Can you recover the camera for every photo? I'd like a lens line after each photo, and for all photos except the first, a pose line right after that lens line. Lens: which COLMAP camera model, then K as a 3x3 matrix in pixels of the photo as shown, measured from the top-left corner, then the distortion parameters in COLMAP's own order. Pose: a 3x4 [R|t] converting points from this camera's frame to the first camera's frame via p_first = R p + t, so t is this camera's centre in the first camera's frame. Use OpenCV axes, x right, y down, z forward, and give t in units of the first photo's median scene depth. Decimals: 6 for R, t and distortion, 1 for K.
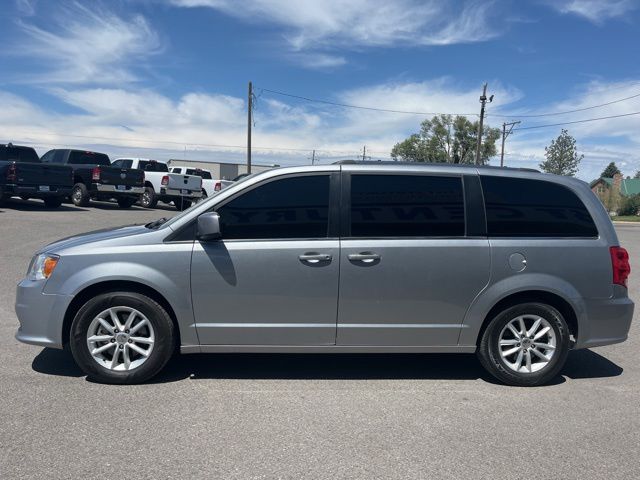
lens RADIAL K [[502.3, 0, 318.3], [0, 502.3, 238.0], [0, 0, 1]] dist [0.071881, -0.091465]
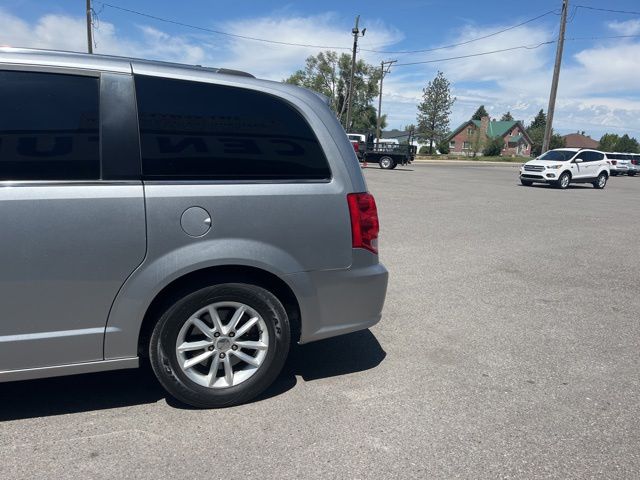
lens RADIAL K [[502.3, 0, 315.0], [0, 502.3, 237.8], [0, 0, 1]] dist [0.071881, -0.091465]
pose [[0.977092, -0.035510, 0.209836, 0.395311], [0.010838, 0.993005, 0.117578, -0.003514], [-0.212543, -0.112610, 0.970641, 0.362871]]
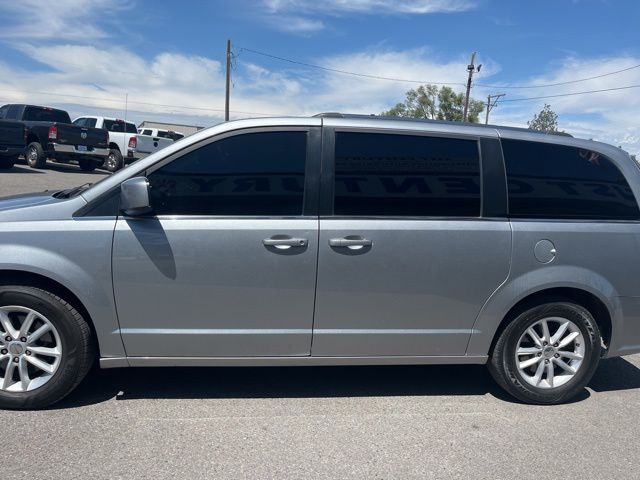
lens RADIAL K [[502.3, 0, 321.9], [0, 502.3, 232.7], [0, 0, 1]] dist [0.071881, -0.091465]
pose [[0.998334, 0.018662, 0.054595, 0.006235], [-0.021430, 0.998491, 0.050571, -0.013066], [-0.053569, -0.051656, 0.997227, 0.232872]]
